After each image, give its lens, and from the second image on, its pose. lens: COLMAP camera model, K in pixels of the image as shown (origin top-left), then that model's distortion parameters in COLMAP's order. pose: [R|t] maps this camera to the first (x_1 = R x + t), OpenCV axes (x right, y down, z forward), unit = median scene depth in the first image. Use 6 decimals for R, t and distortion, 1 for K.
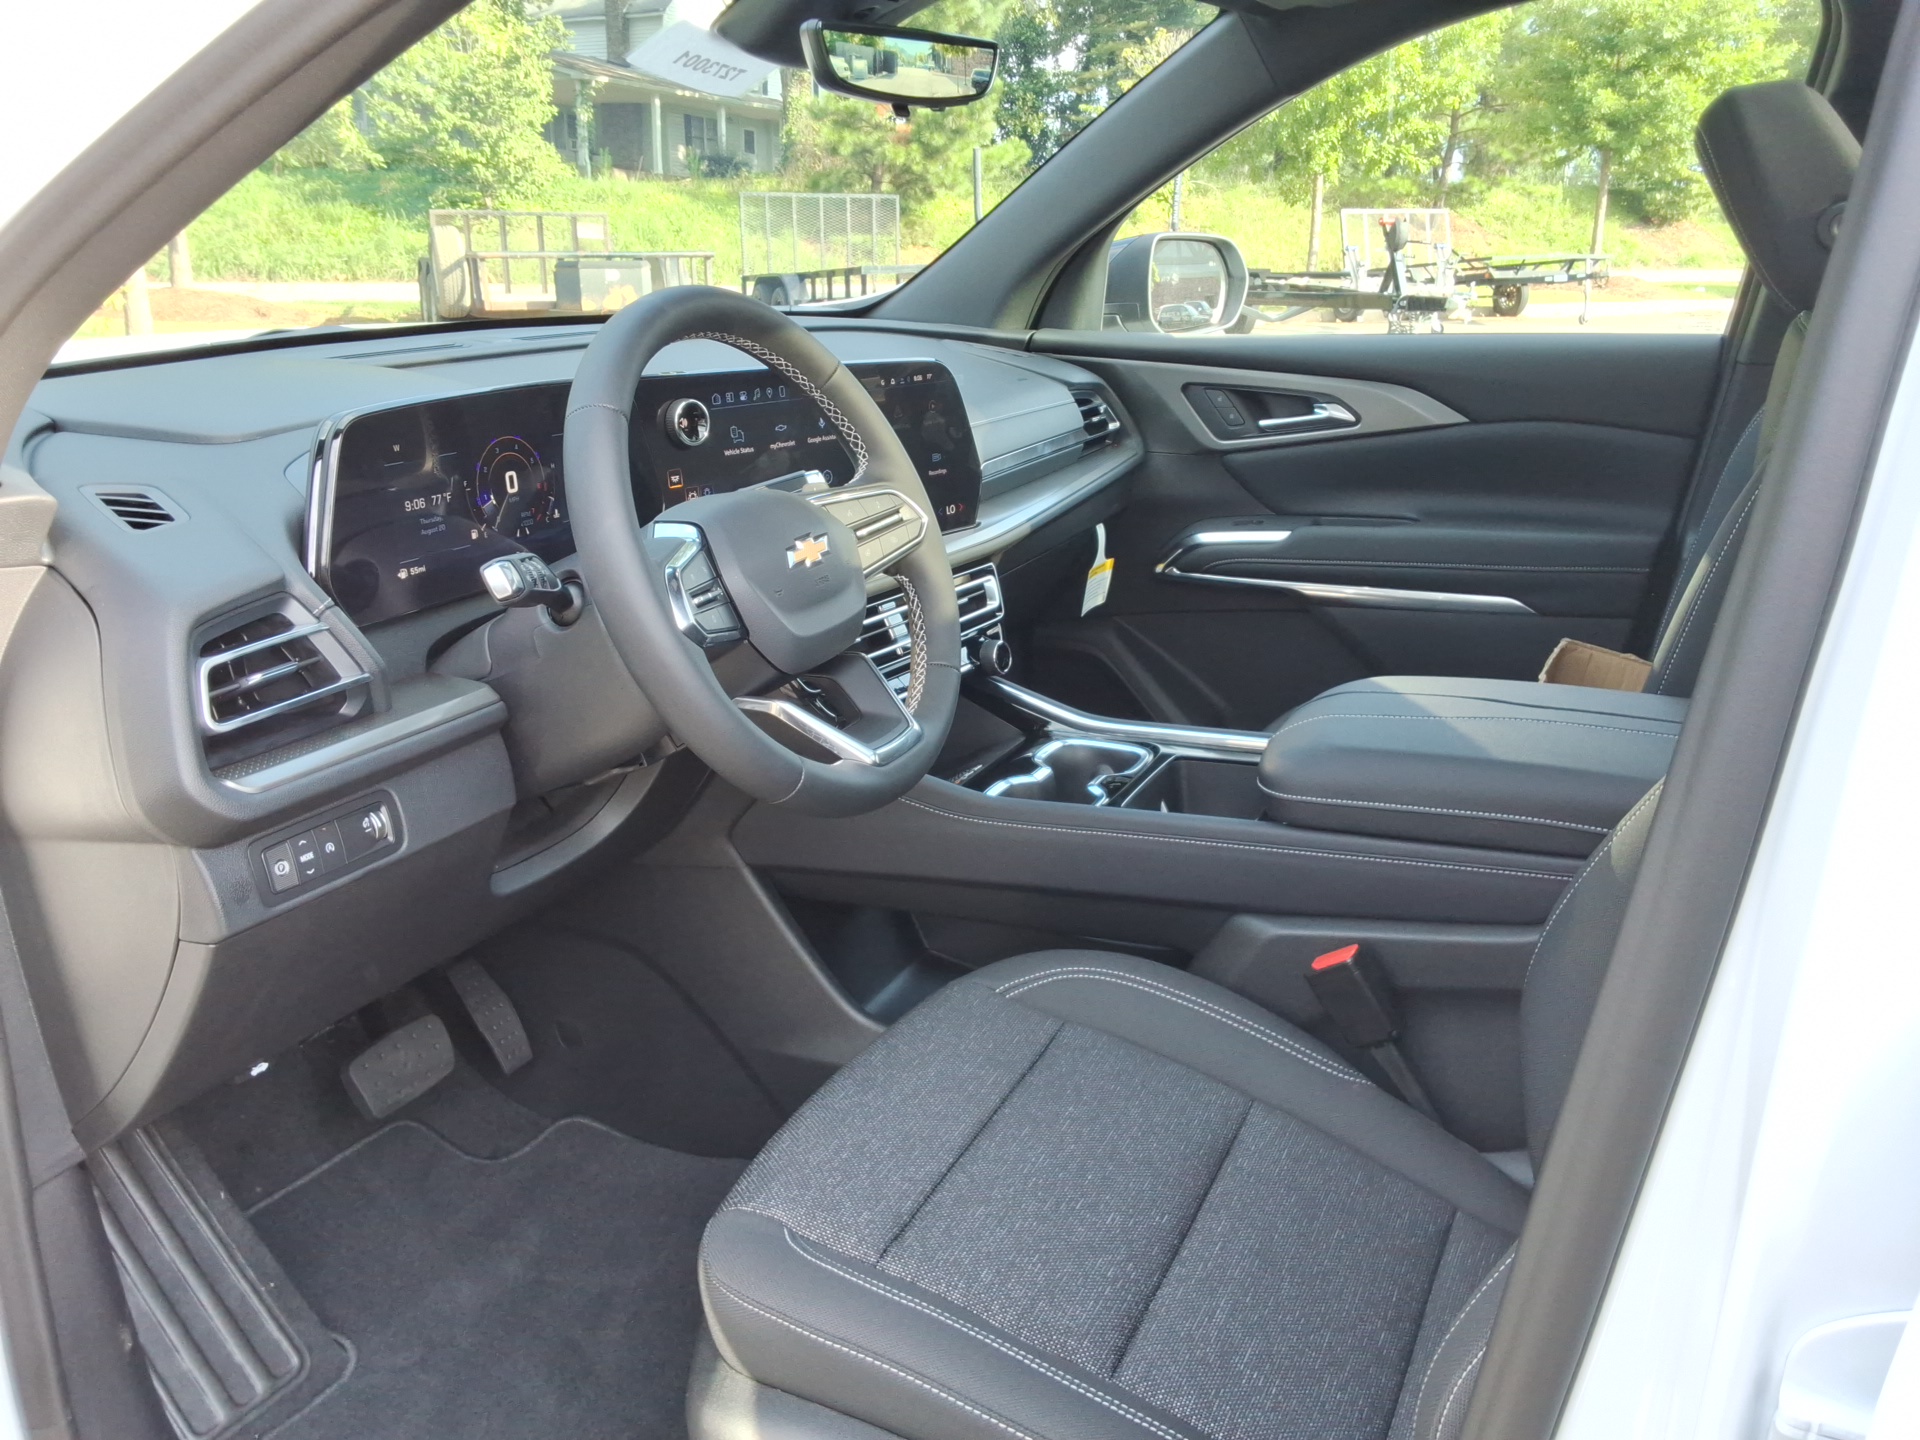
lens RADIAL K [[1536.2, 0, 976.1], [0, 1536.2, 715.3], [0, 0, 1]] dist [0.103212, -0.159574]
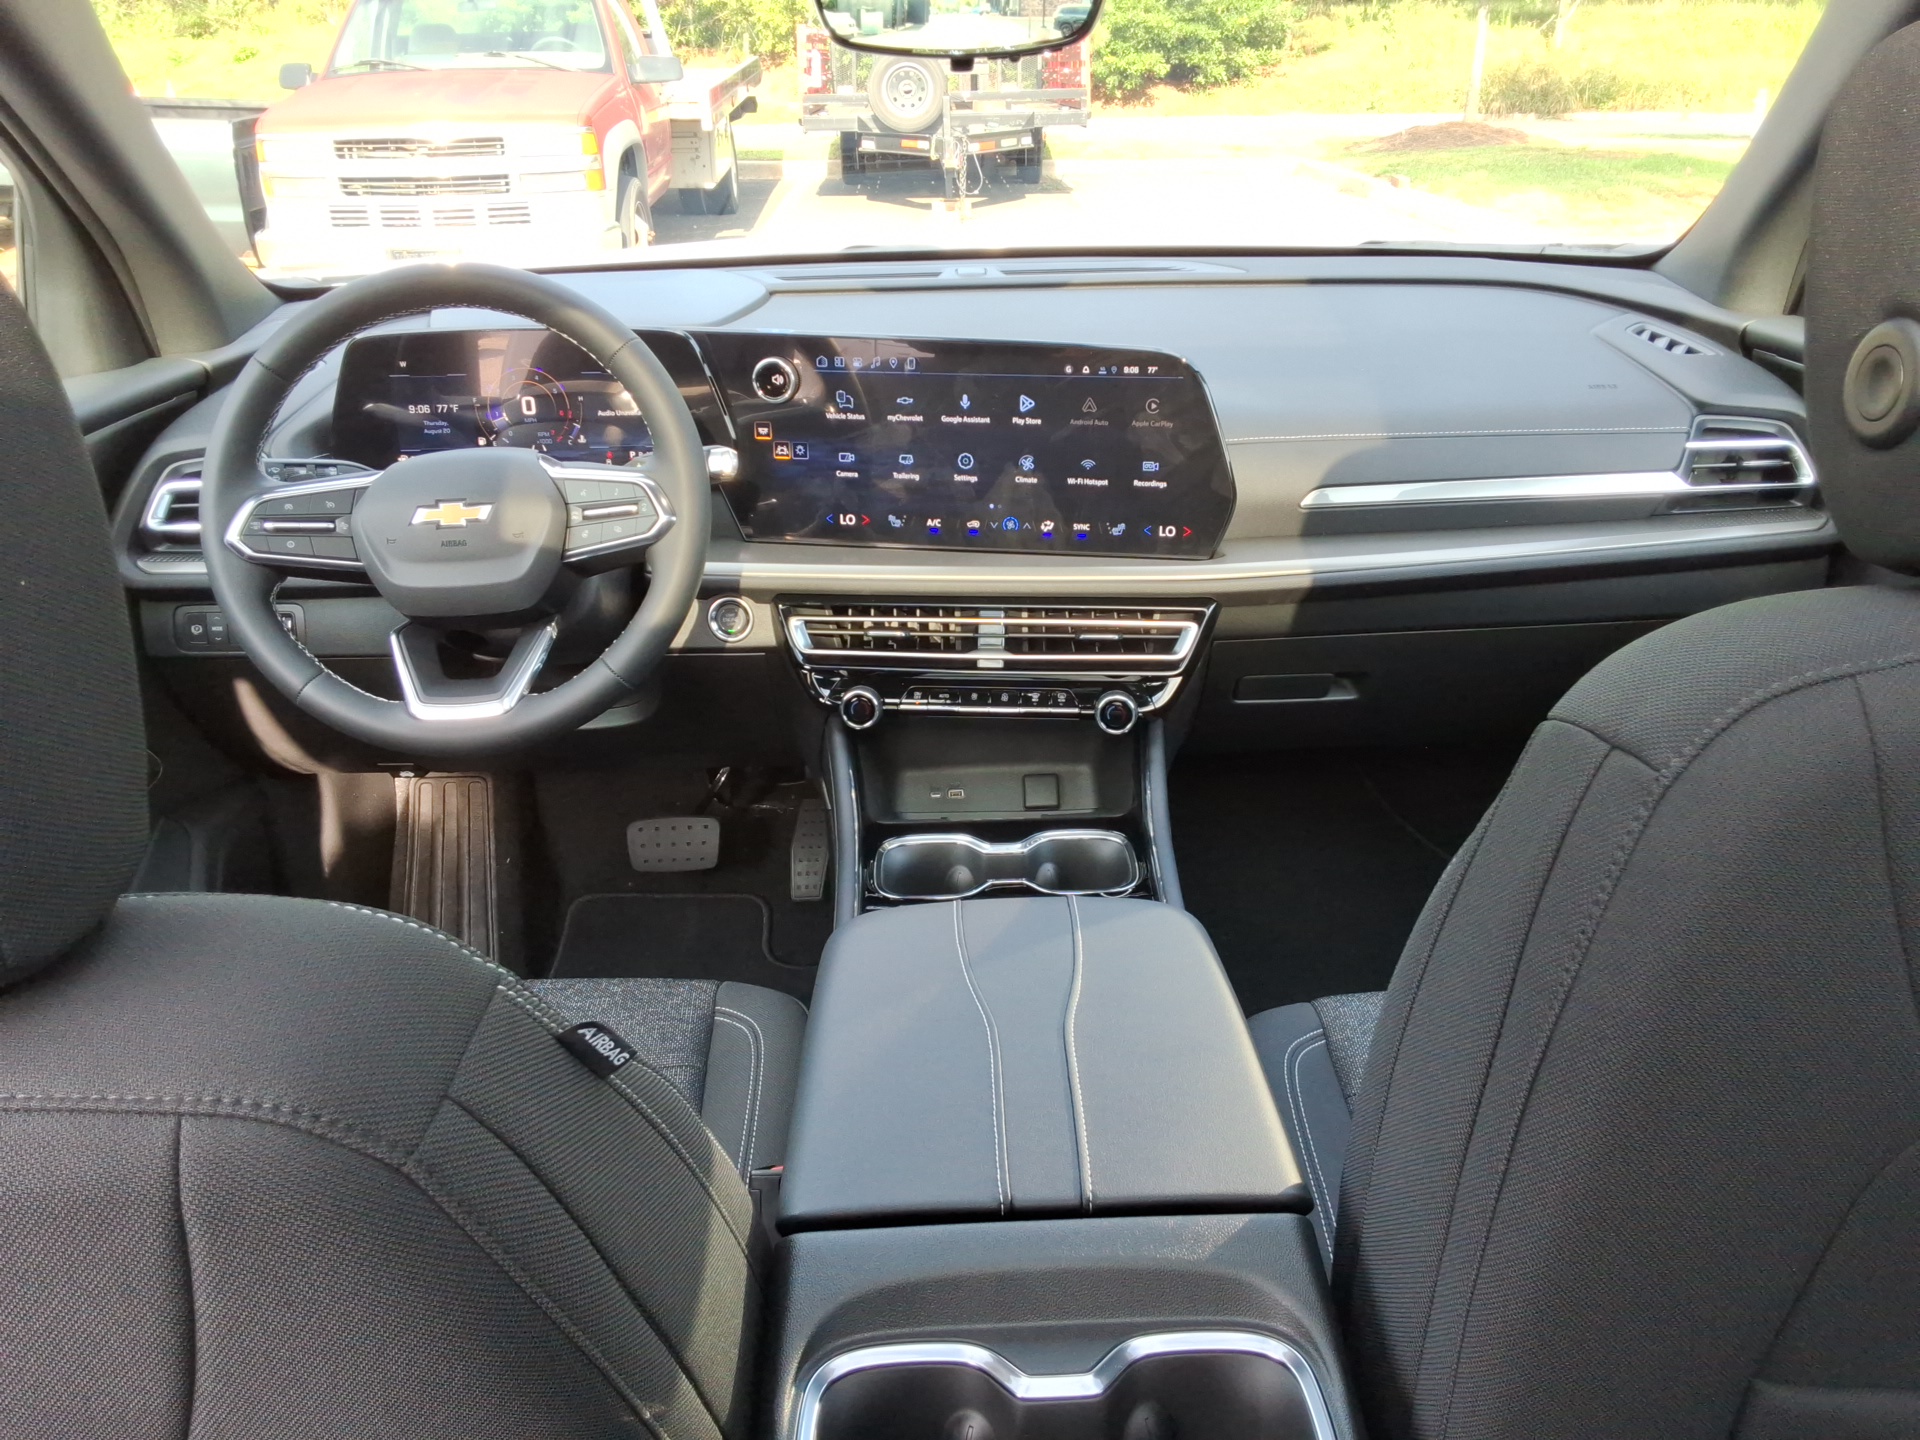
lens RADIAL K [[1536.2, 0, 995.0], [0, 1536.2, 748.2], [0, 0, 1]] dist [0.103212, -0.159574]
pose [[0.451677, 0.358750, -0.816876, 0.816104], [-0.256617, 0.929142, 0.266162, -0.271570], [0.854479, 0.089405, 0.511734, 0.606976]]
